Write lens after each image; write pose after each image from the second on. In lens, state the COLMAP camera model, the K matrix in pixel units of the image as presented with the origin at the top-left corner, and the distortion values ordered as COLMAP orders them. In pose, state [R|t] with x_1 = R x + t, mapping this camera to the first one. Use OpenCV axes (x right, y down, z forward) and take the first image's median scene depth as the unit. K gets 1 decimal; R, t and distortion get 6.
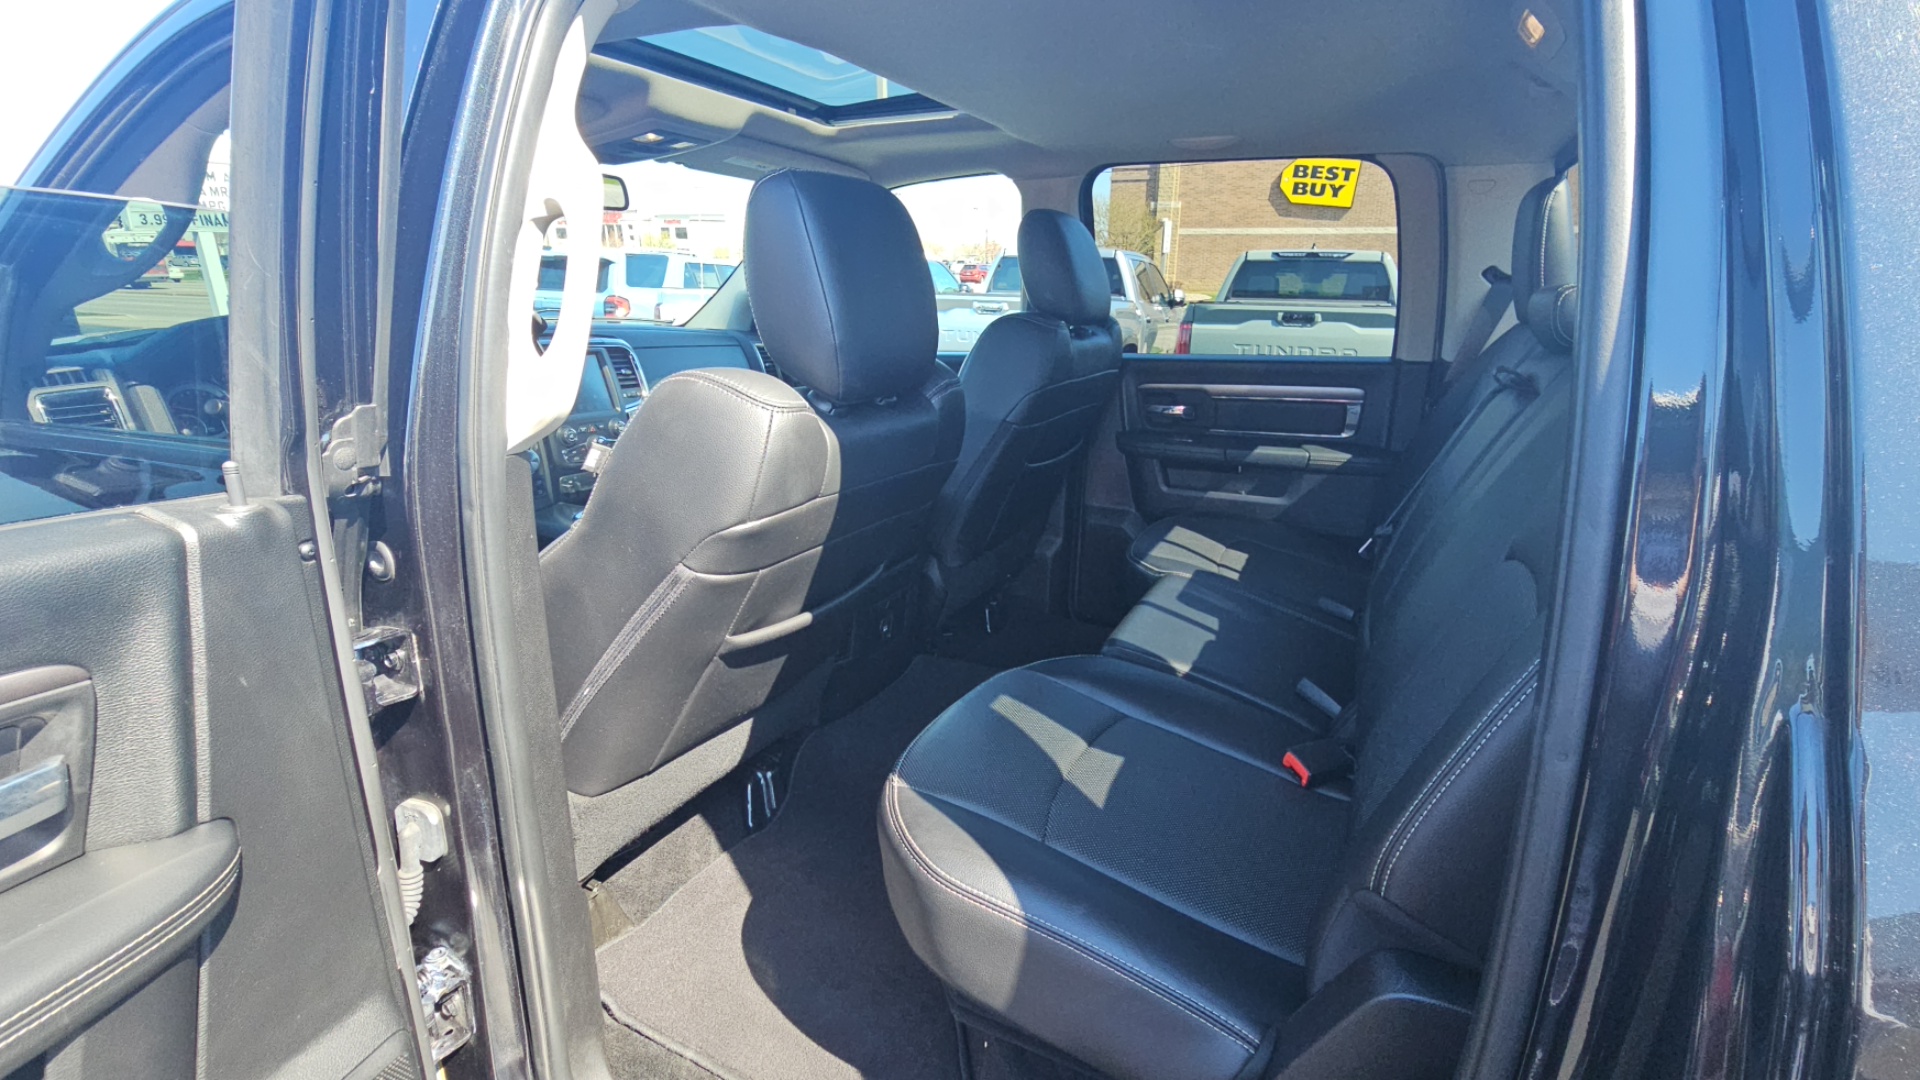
lens RADIAL K [[863.5, 0, 967.2], [0, 863.5, 542.0], [0, 0, 1]] dist [0.001377, -0.000379]
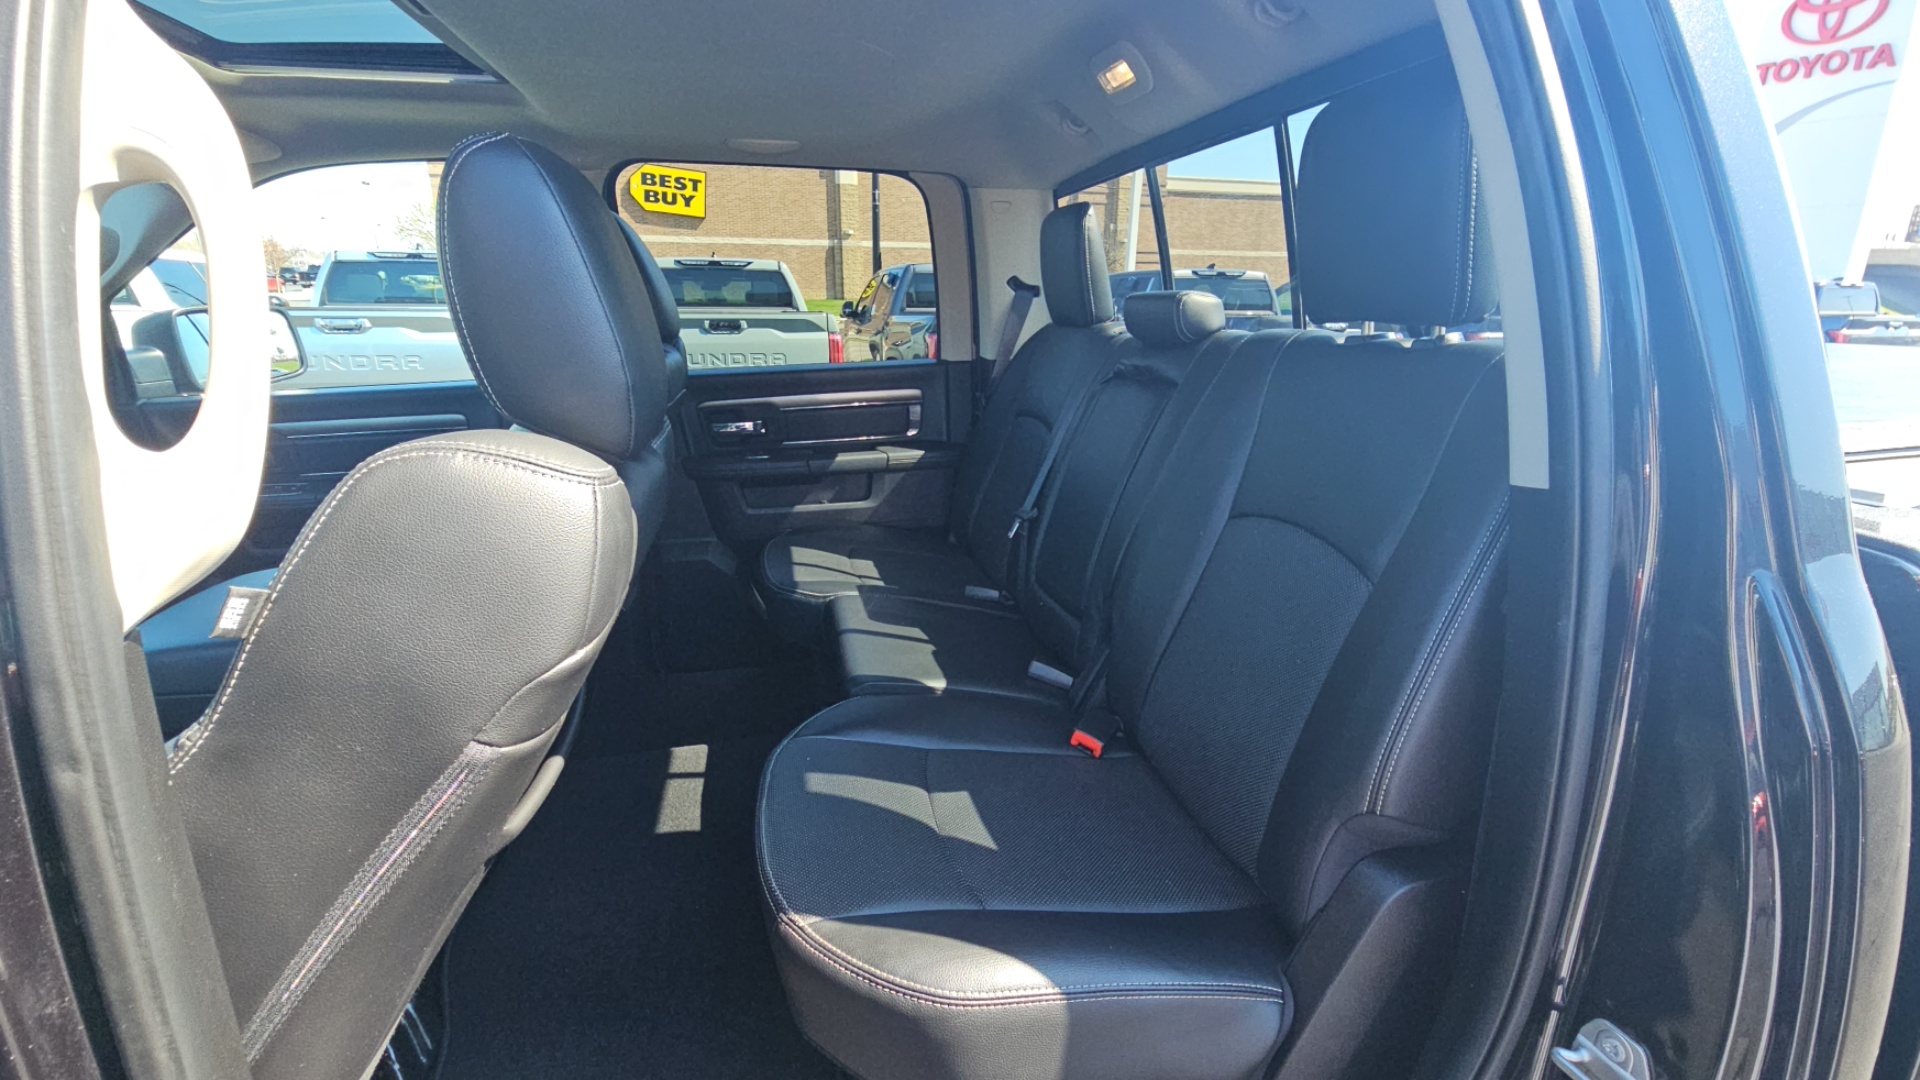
lens RADIAL K [[867.7, 0, 974.1], [0, 867.7, 543.9], [0, 0, 1]] dist [0.000405, -0.001583]
pose [[0.772424, -0.185988, 0.607264, -0.175012], [0.190436, 0.979990, 0.057914, -0.036499], [-0.605884, 0.070911, 0.792386, 0.111024]]
